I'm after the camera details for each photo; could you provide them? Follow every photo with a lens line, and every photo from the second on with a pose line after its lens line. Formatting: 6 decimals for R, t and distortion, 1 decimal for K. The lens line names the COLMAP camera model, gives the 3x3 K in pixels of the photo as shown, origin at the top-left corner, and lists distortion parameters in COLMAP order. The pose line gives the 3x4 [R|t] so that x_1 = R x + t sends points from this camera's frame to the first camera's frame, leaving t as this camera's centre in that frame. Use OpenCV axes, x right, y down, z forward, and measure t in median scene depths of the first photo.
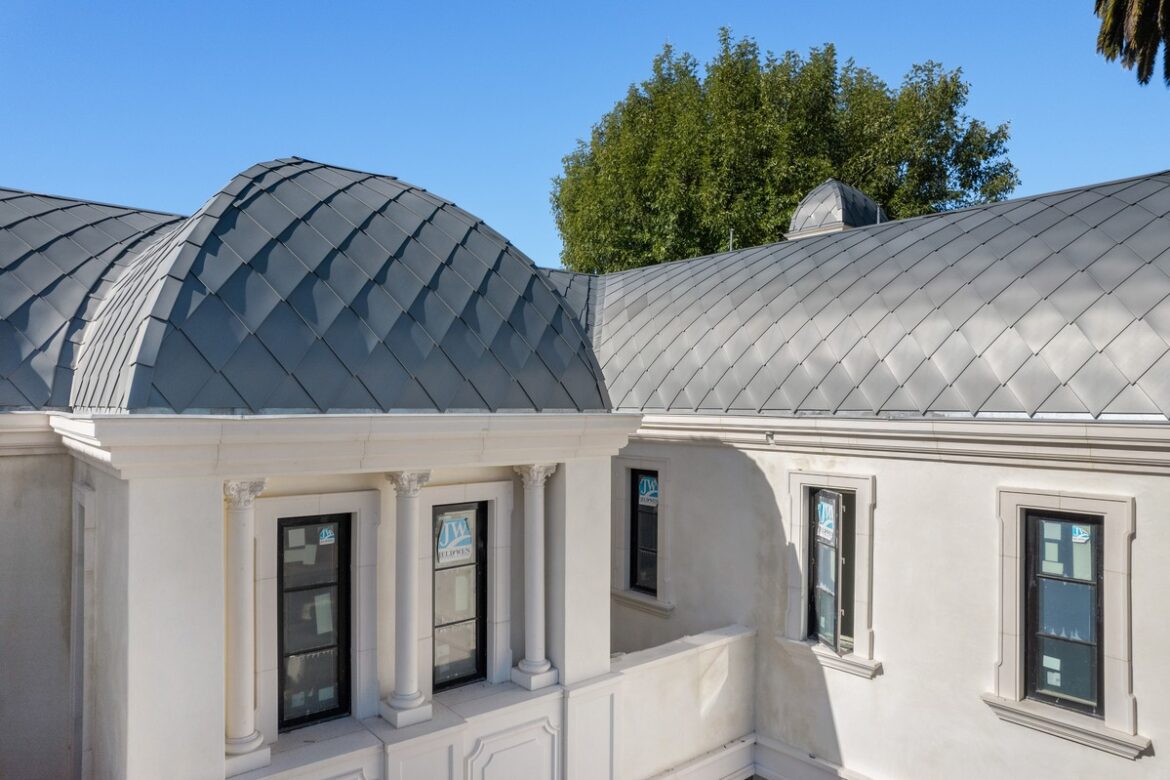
lens RADIAL K [[732.5, 0, 585.0], [0, 732.5, 390.0], [0, 0, 1]] dist [-0.058848, 0.001085]
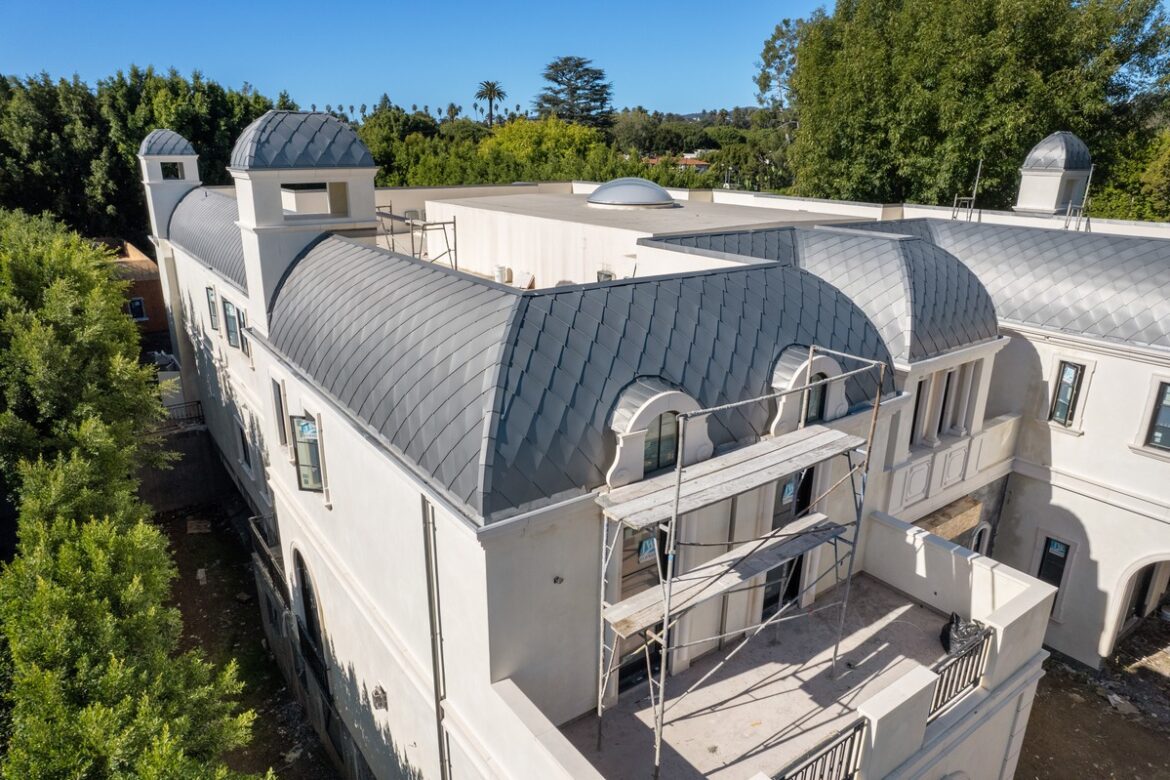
lens RADIAL K [[746.1, 0, 583.0], [0, 746.1, 396.4], [0, 0, 1]] dist [-0.071319, 0.064504]
pose [[0.998417, 0.018917, -0.052977, -1.343826], [0.000351, 0.939652, 0.342133, -0.686521], [0.056252, -0.341610, 0.938157, -1.645821]]
